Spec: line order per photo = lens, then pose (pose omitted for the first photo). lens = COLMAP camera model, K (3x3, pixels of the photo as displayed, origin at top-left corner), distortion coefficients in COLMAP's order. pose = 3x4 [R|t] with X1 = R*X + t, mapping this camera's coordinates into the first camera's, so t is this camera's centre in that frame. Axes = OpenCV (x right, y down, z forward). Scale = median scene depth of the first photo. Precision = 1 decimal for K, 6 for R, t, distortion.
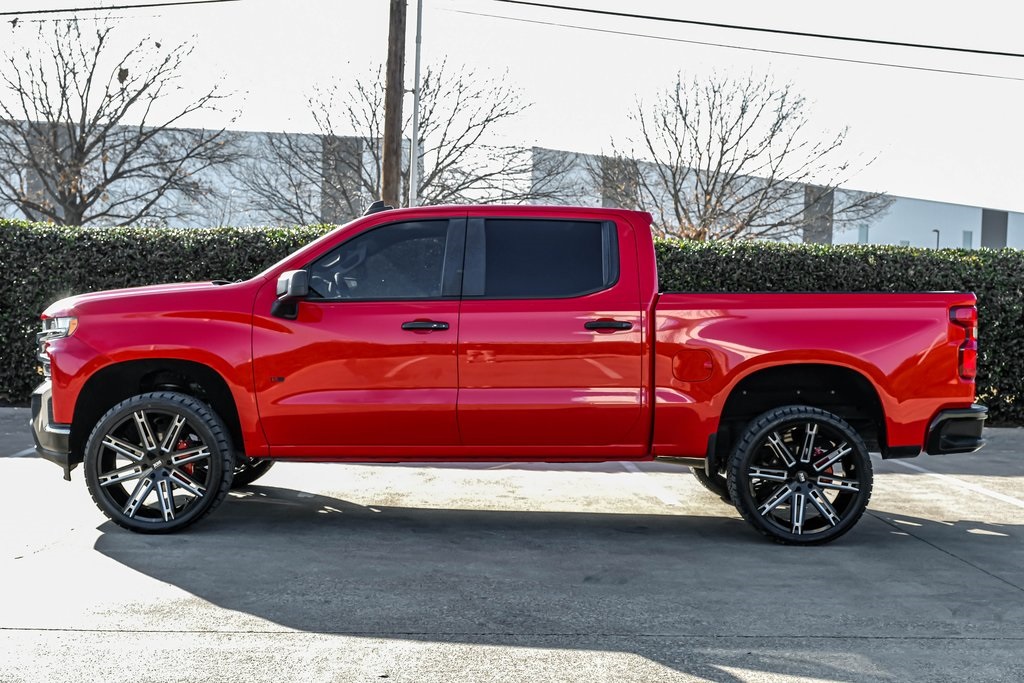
lens RADIAL K [[1215.8, 0, 503.8], [0, 1215.8, 325.8], [0, 0, 1]] dist [-0.009462, 0.023656]
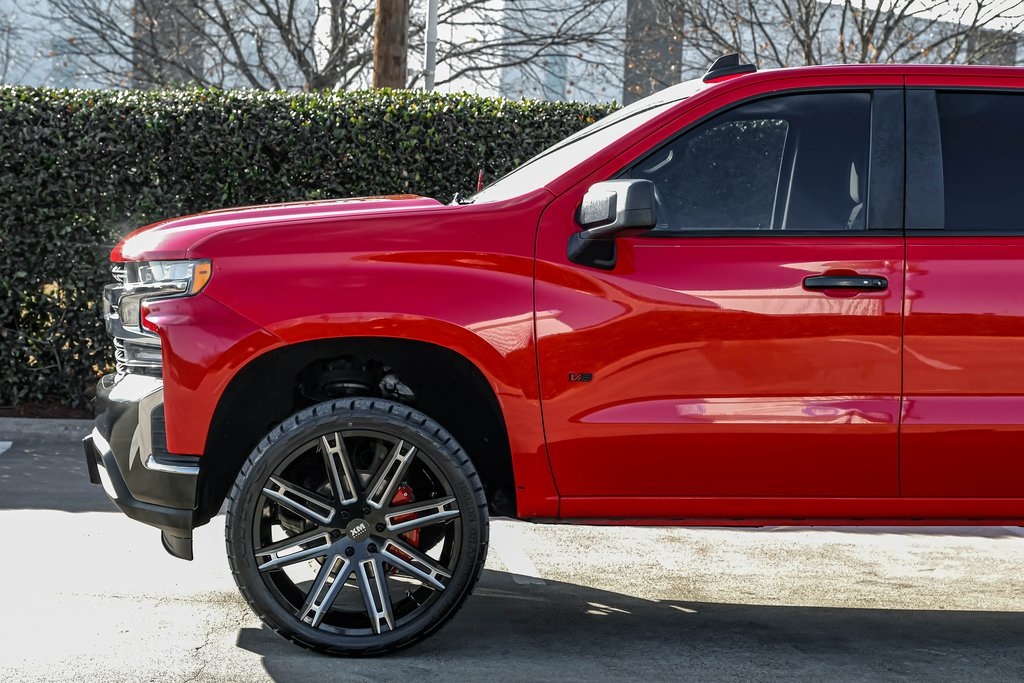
lens RADIAL K [[2102.1, 0, 543.0], [0, 2102.1, 342.5], [0, 0, 1]] dist [0.018221, 0.407723]
pose [[0.997608, 0.008973, 0.068538, -0.141525], [-0.011559, 0.999233, 0.037426, -0.003716], [-0.068149, -0.038128, 0.996946, 0.027734]]
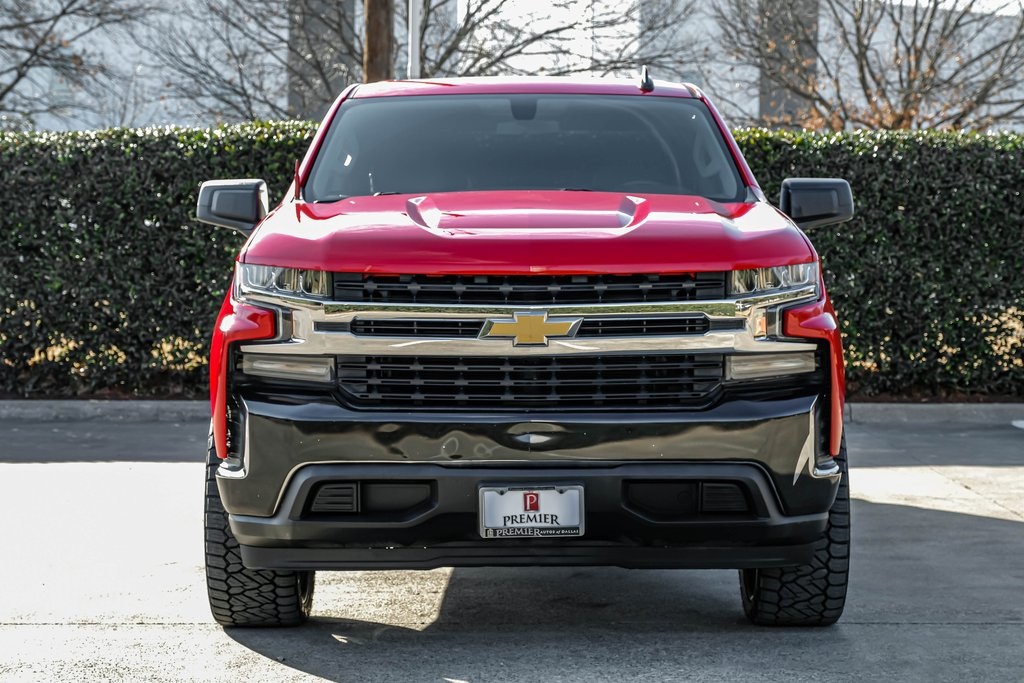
lens RADIAL K [[2088.3, 0, 512.0], [0, 2088.3, 341.5], [0, 0, 1]] dist [0.044470, 0.221860]
pose [[0.998613, -0.018954, -0.049126, 0.044340], [0.020259, 0.999451, 0.026212, 0.010846], [0.048602, -0.027171, 0.998449, -0.153021]]
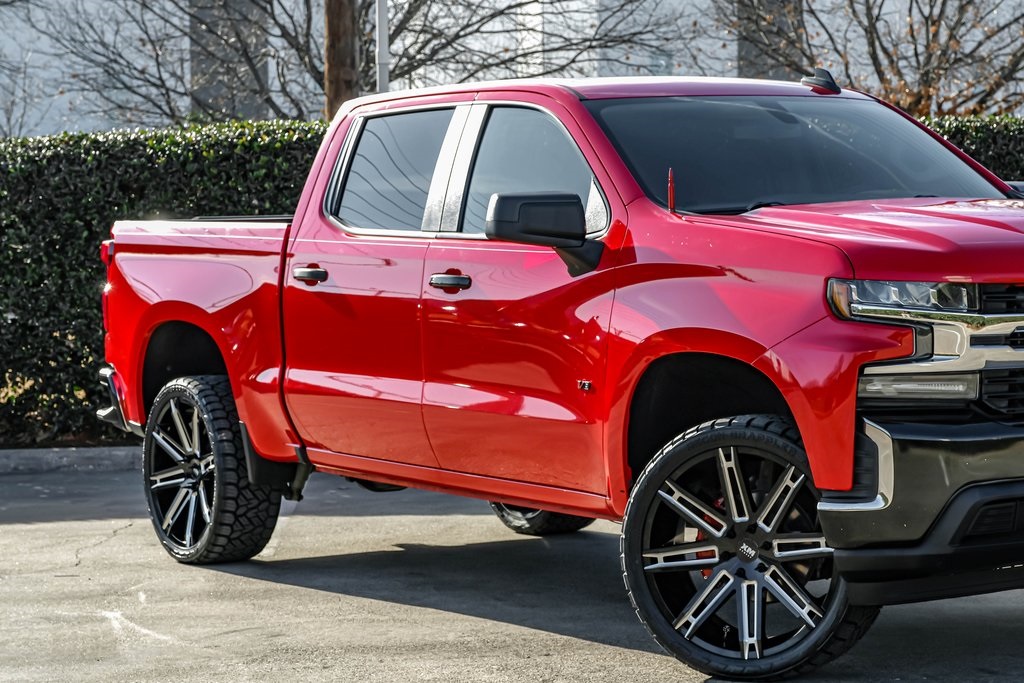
lens RADIAL K [[2435.5, 0, 561.6], [0, 2435.5, 343.5], [0, 0, 1]] dist [0.015779, 0.797537]
pose [[0.998990, -0.044933, 0.000949, -0.000840], [0.044906, 0.998795, 0.019782, 0.006927], [-0.001837, -0.019719, 0.999804, -0.174658]]
